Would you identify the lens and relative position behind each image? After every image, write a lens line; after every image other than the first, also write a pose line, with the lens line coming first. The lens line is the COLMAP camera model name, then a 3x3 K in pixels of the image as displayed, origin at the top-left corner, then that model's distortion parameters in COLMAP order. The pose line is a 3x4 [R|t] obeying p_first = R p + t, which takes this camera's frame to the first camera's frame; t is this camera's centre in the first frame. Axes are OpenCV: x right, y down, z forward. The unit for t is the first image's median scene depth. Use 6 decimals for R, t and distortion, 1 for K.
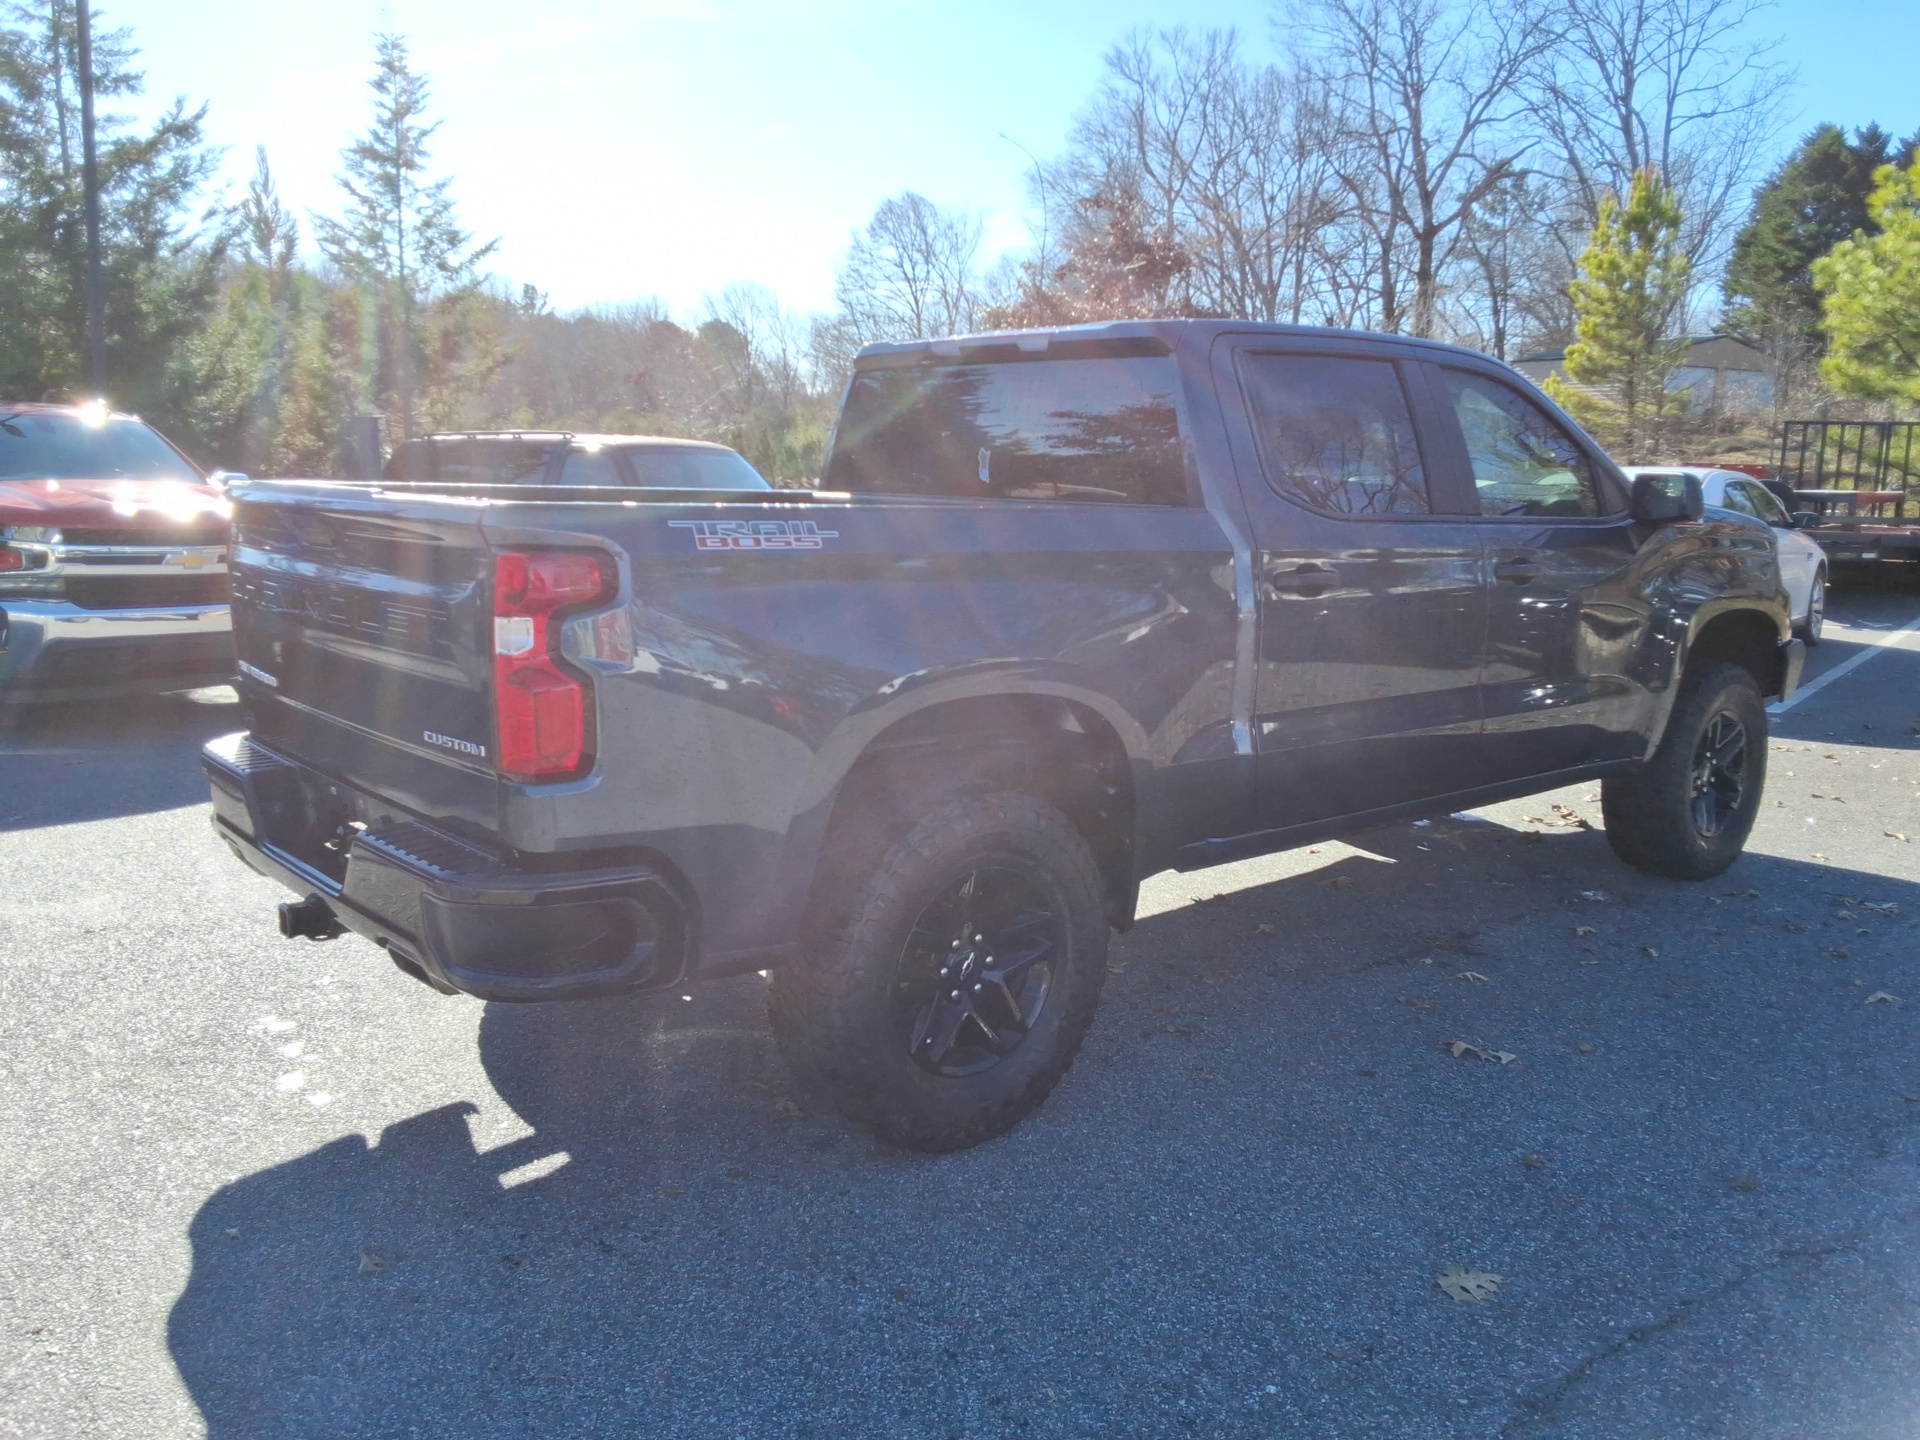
lens RADIAL K [[1534.4, 0, 972.9], [0, 1534.4, 723.9], [0, 0, 1]] dist [0.077798, -0.098583]
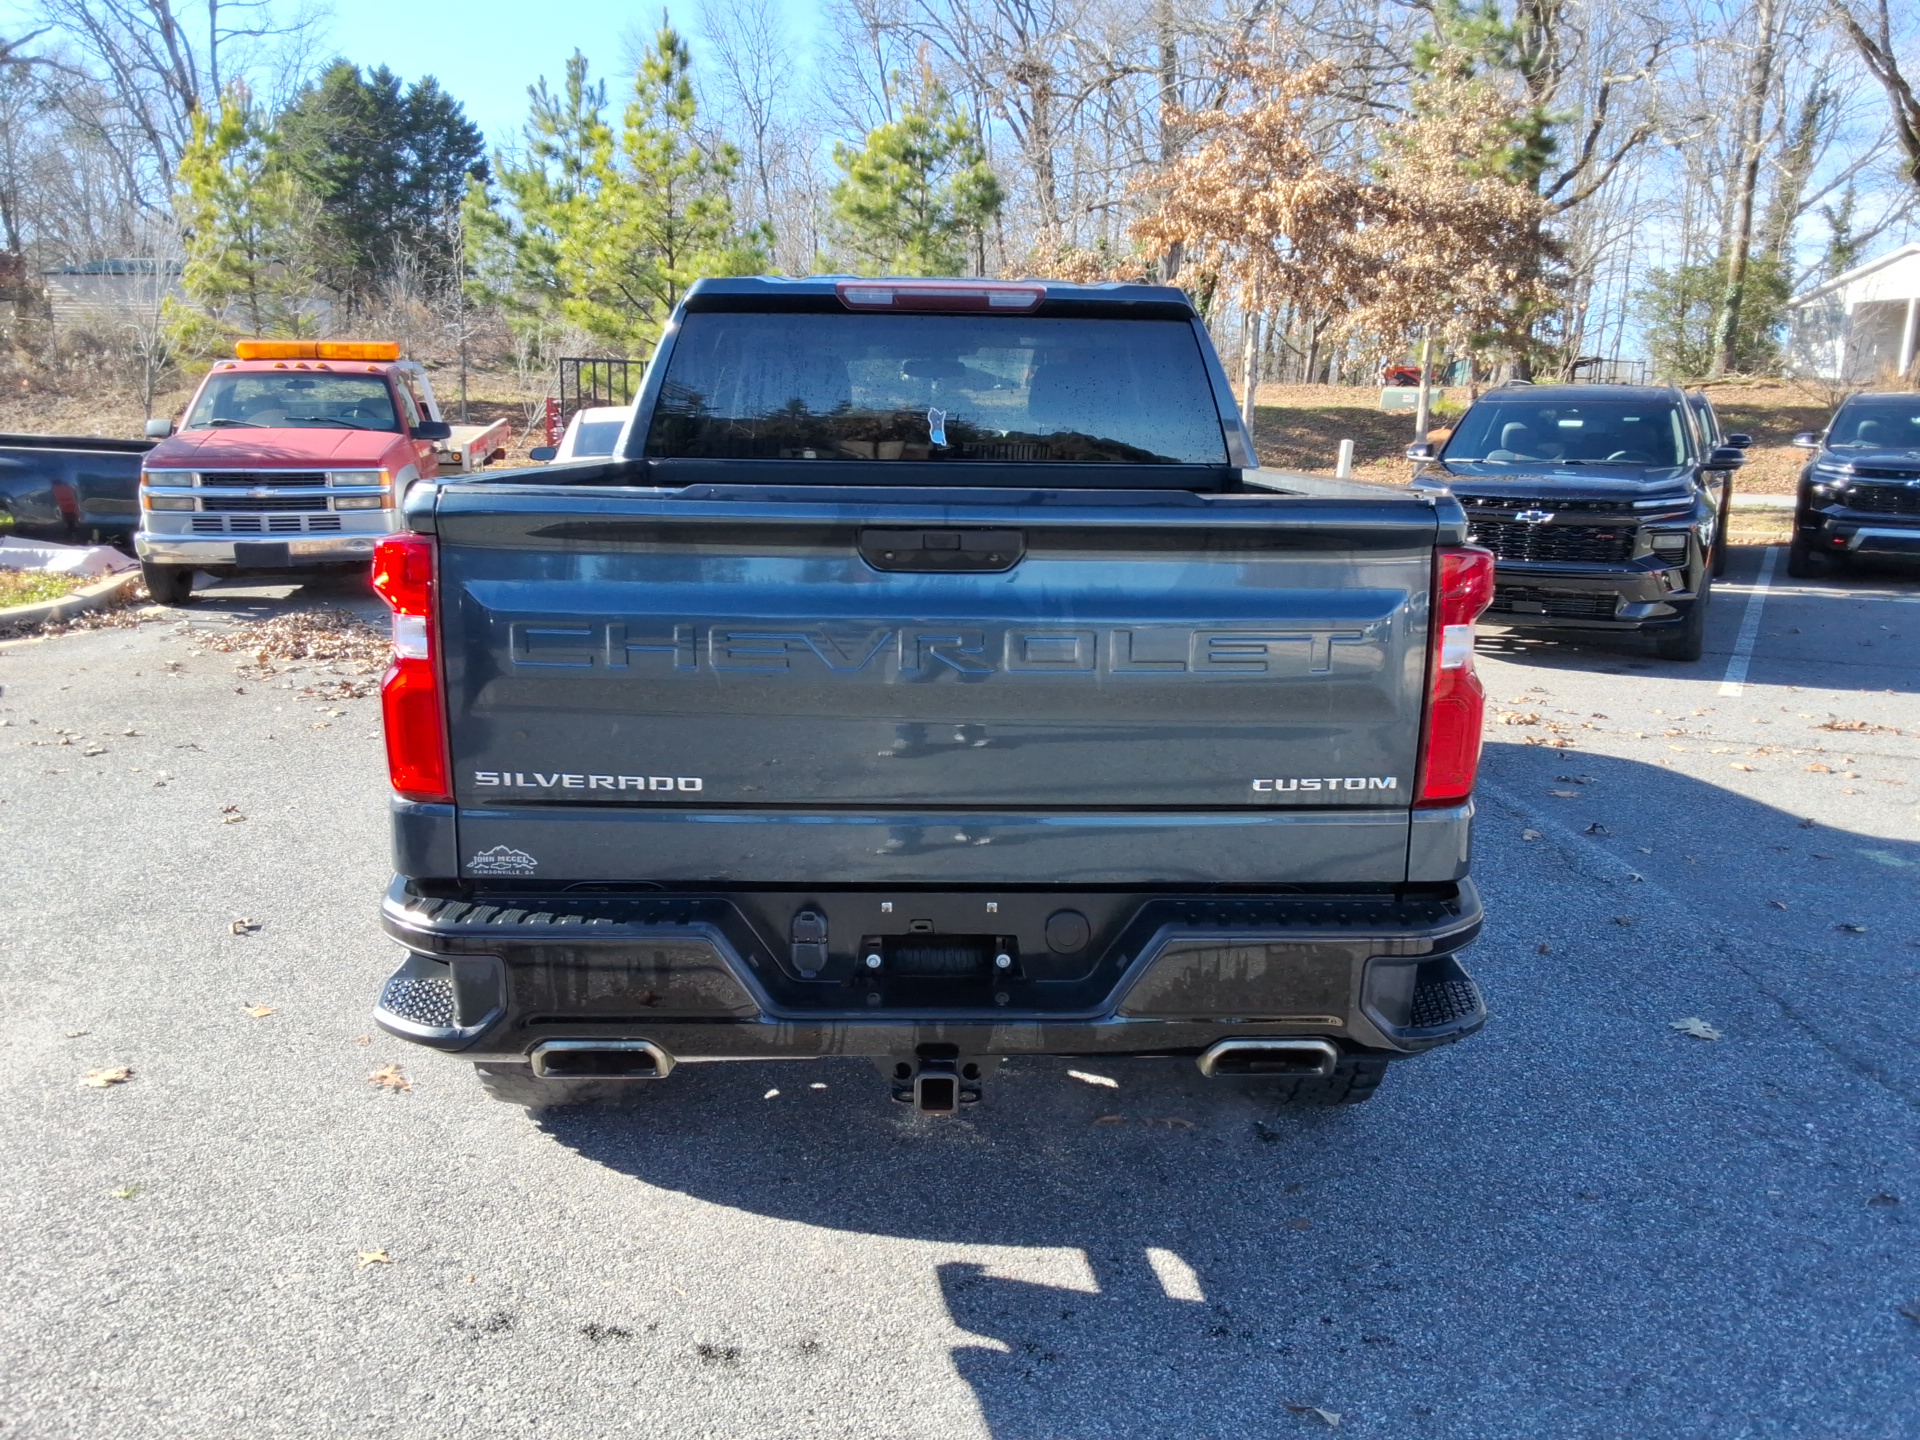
lens RADIAL K [[1534.4, 0, 972.9], [0, 1534.4, 723.9], [0, 0, 1]] dist [0.077798, -0.098583]
pose [[0.634036, -0.166753, 0.755110, -0.184745], [0.130956, 0.985523, 0.107677, -0.023268], [-0.762134, 0.030615, 0.646695, 0.101281]]
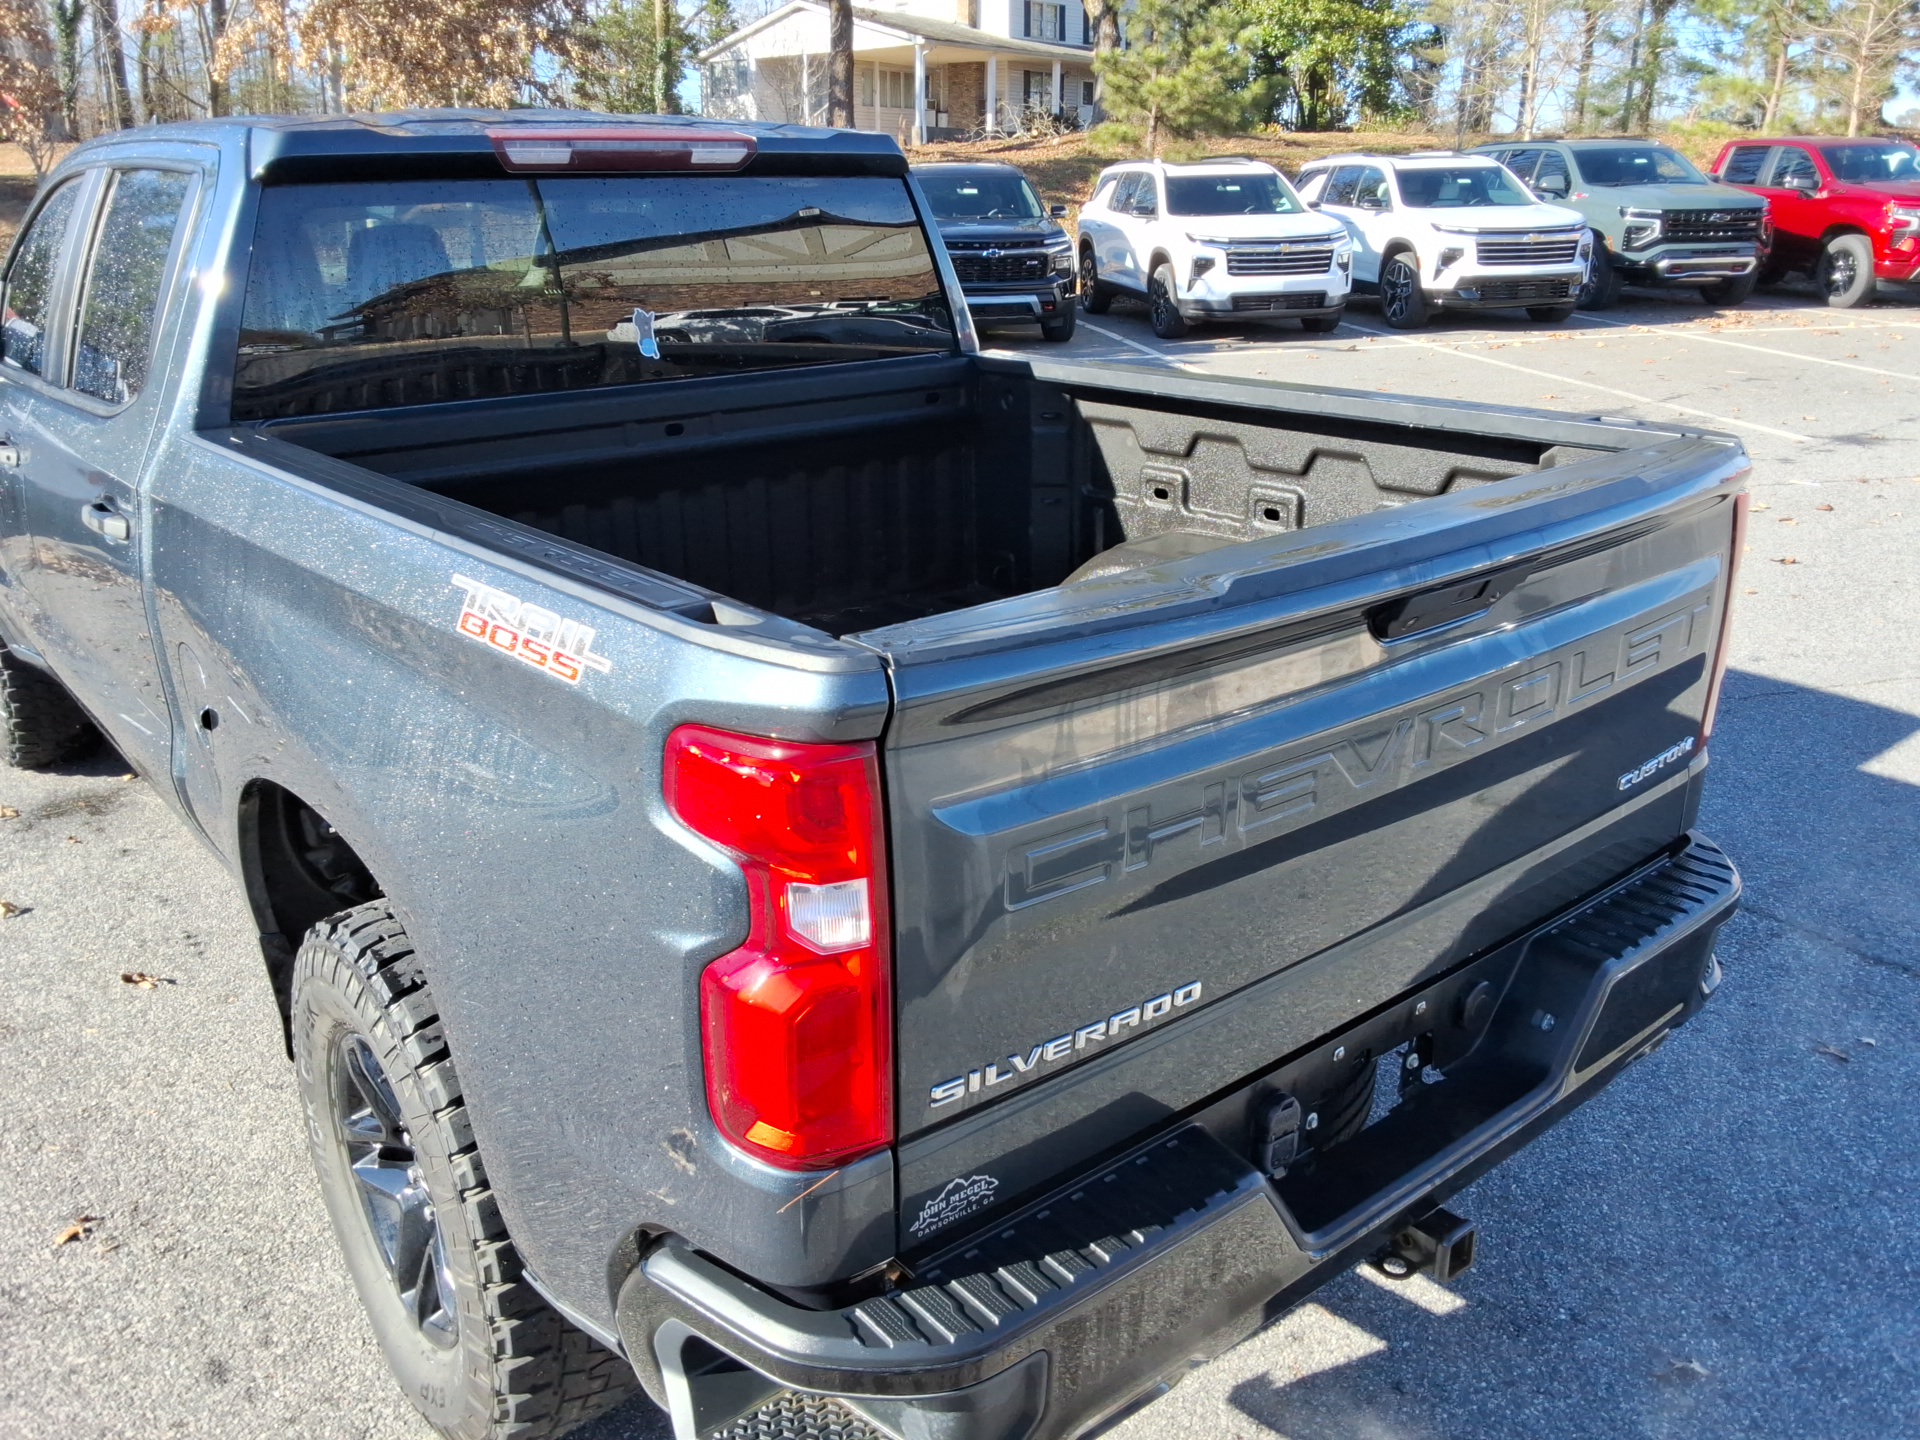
lens RADIAL K [[1534.4, 0, 972.9], [0, 1534.4, 723.9], [0, 0, 1]] dist [0.077798, -0.098583]
pose [[0.023080, -0.361440, 0.932110, -0.180772], [0.180429, 0.918554, 0.351716, -0.058699], [-0.983317, 0.160062, 0.086415, 0.214841]]
